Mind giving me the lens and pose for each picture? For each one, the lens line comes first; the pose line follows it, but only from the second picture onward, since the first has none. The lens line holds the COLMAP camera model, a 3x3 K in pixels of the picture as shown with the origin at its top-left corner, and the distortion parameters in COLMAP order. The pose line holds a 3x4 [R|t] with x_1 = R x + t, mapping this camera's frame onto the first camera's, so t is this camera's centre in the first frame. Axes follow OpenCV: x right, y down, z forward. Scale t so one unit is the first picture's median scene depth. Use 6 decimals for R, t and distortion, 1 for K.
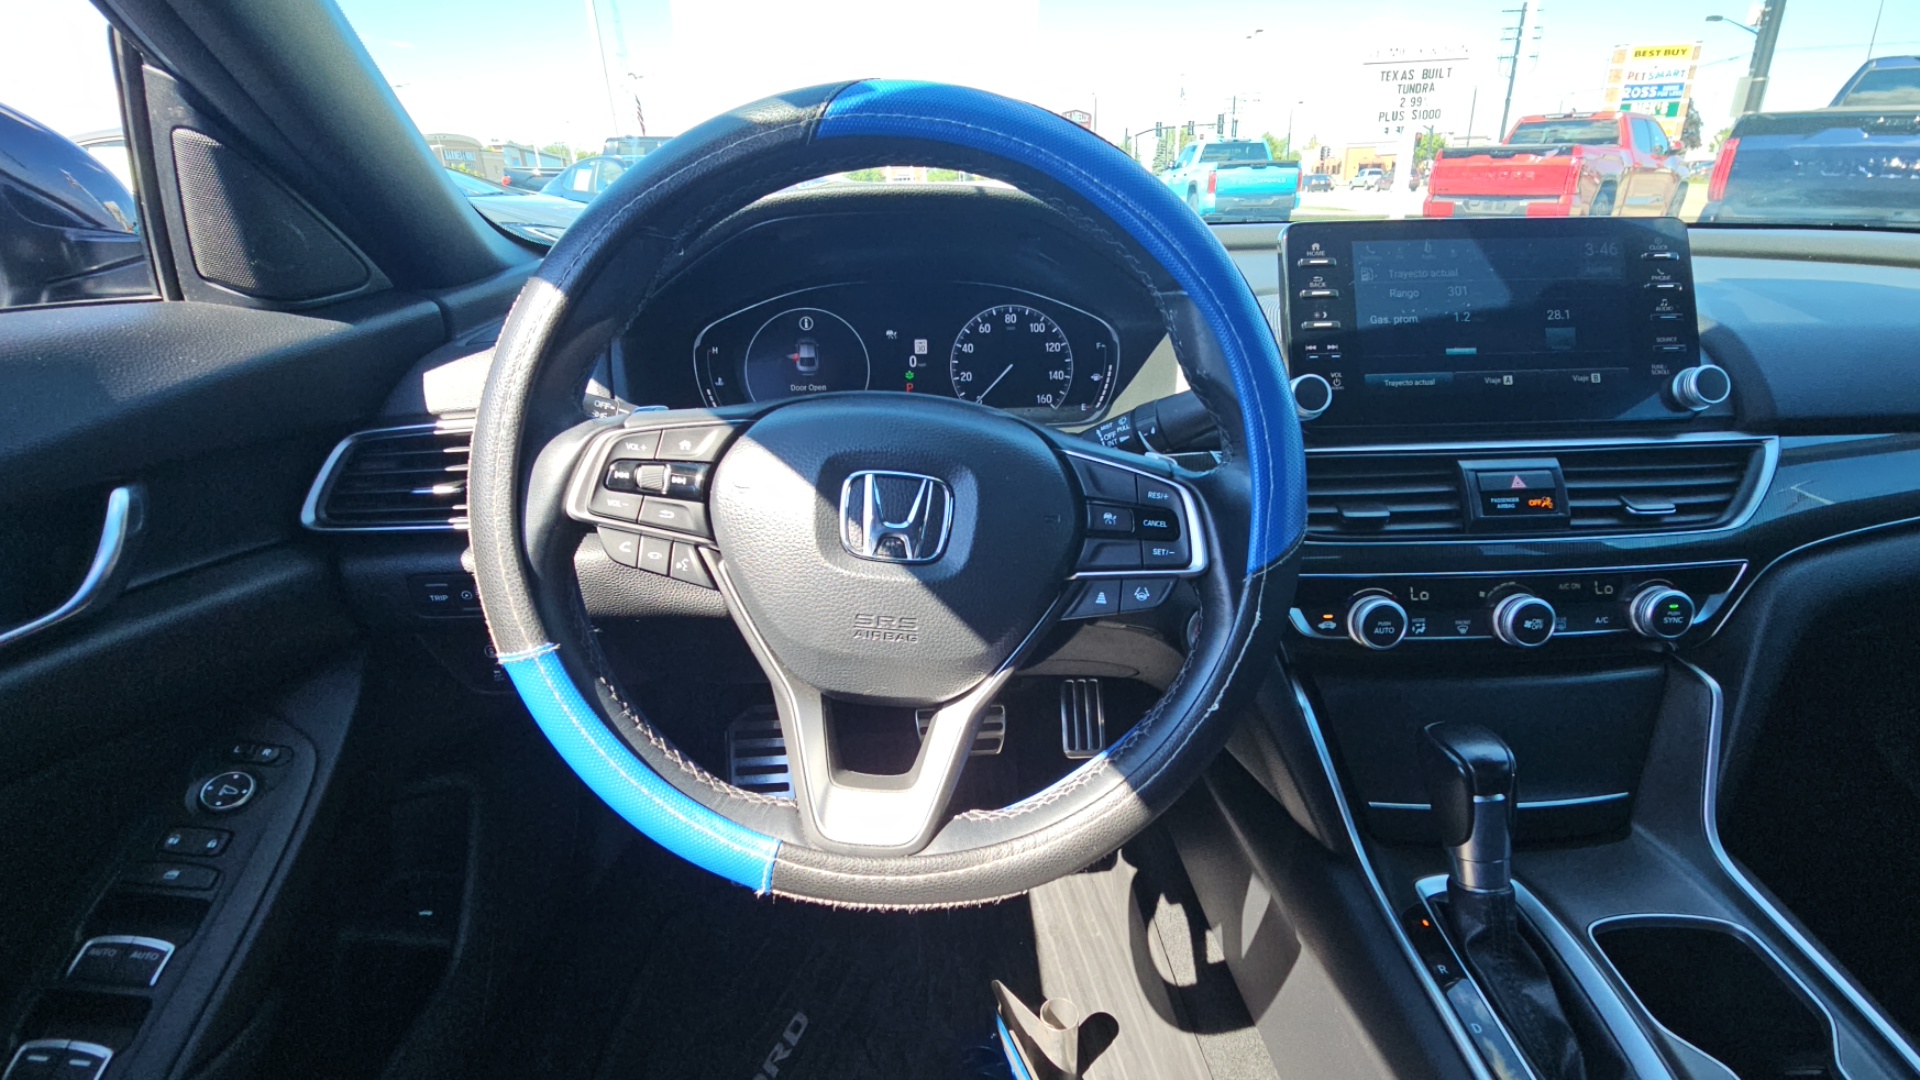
lens RADIAL K [[858.9, 0, 977.0], [0, 858.9, 544.4], [0, 0, 1]] dist [0.007792, -0.006641]
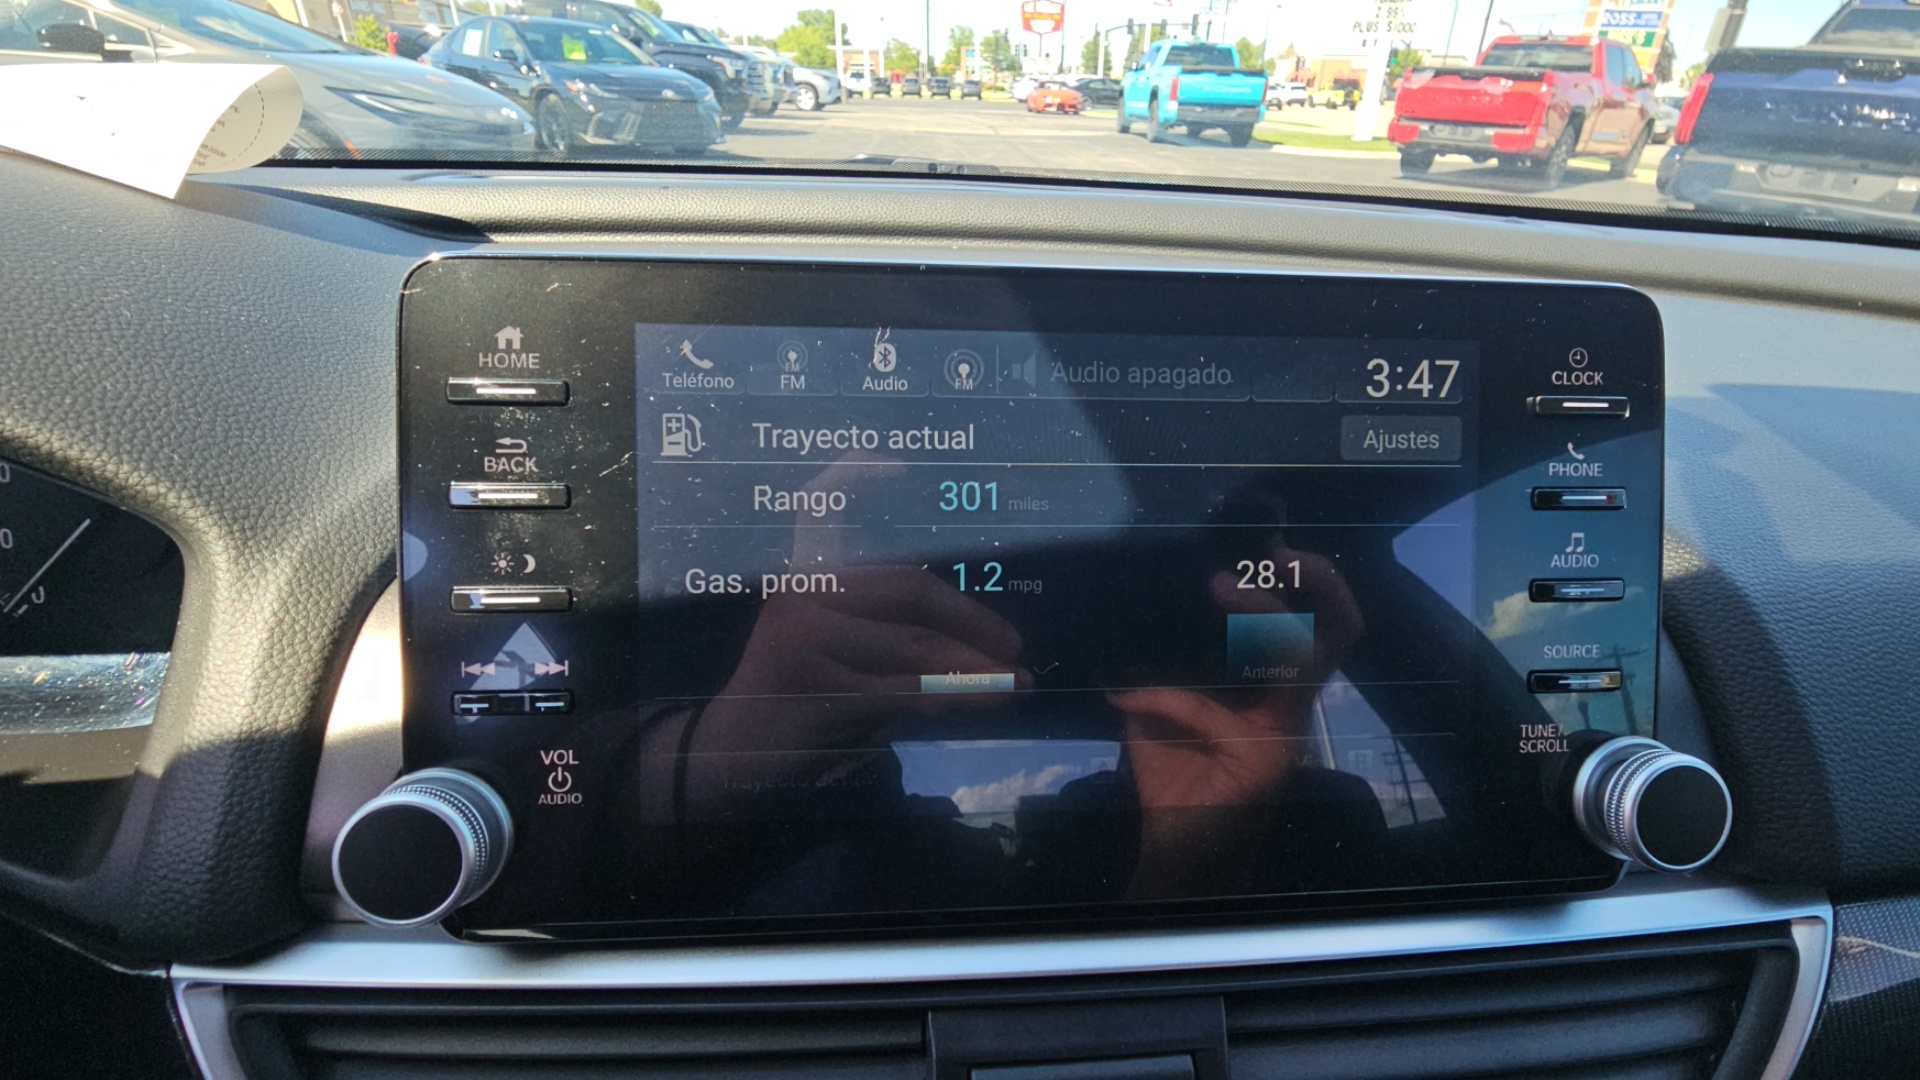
lens RADIAL K [[858.9, 0, 975.9], [0, 858.9, 551.4], [0, 0, 1]] dist [0.007792, -0.006641]
pose [[0.997844, 0.030445, 0.058140, 0.540961], [-0.036533, 0.993619, 0.106710, -0.307177], [-0.054520, -0.108604, 0.992589, 0.672670]]
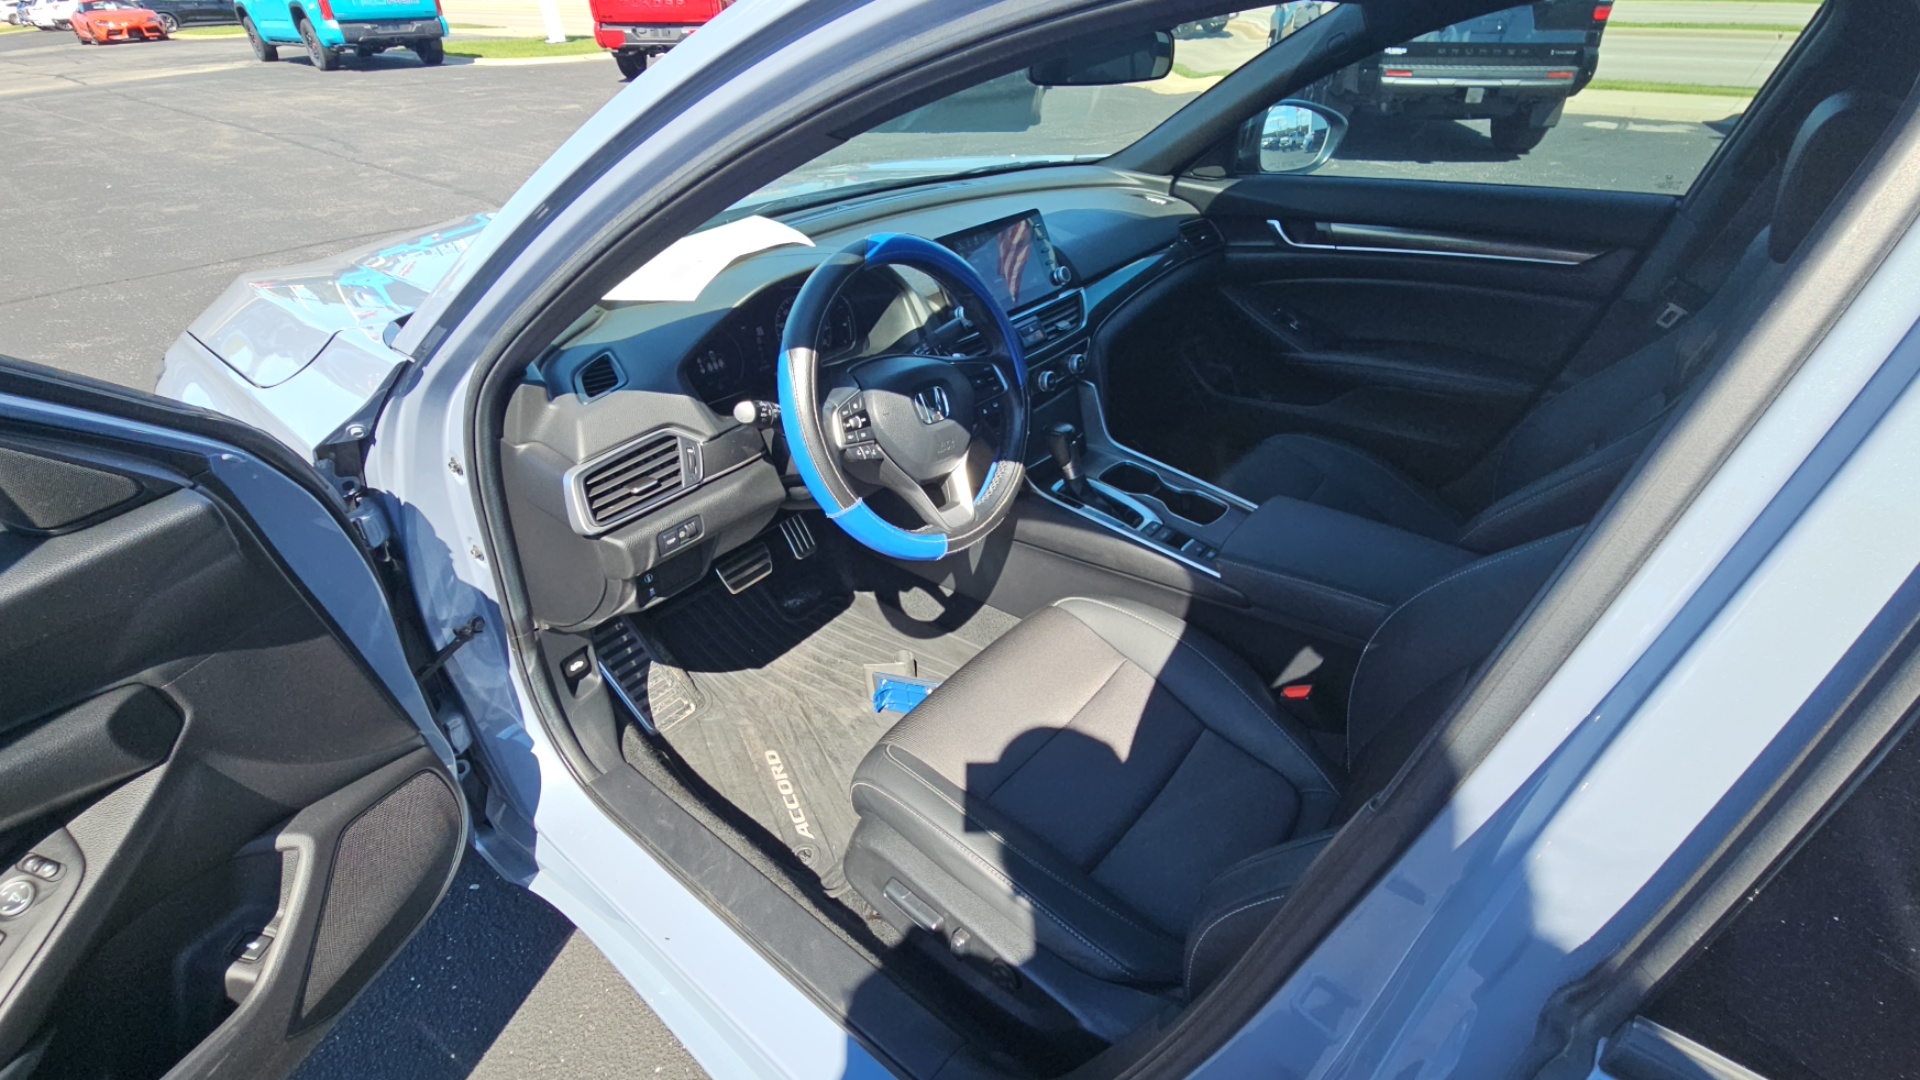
lens RADIAL K [[858.9, 0, 983.4], [0, 858.9, 546.4], [0, 0, 1]] dist [0.007792, -0.006641]
pose [[0.658993, -0.405961, 0.633186, -1.283109], [0.286984, 0.913859, 0.287231, -0.246479], [-0.695247, -0.007569, 0.718731, -0.704727]]
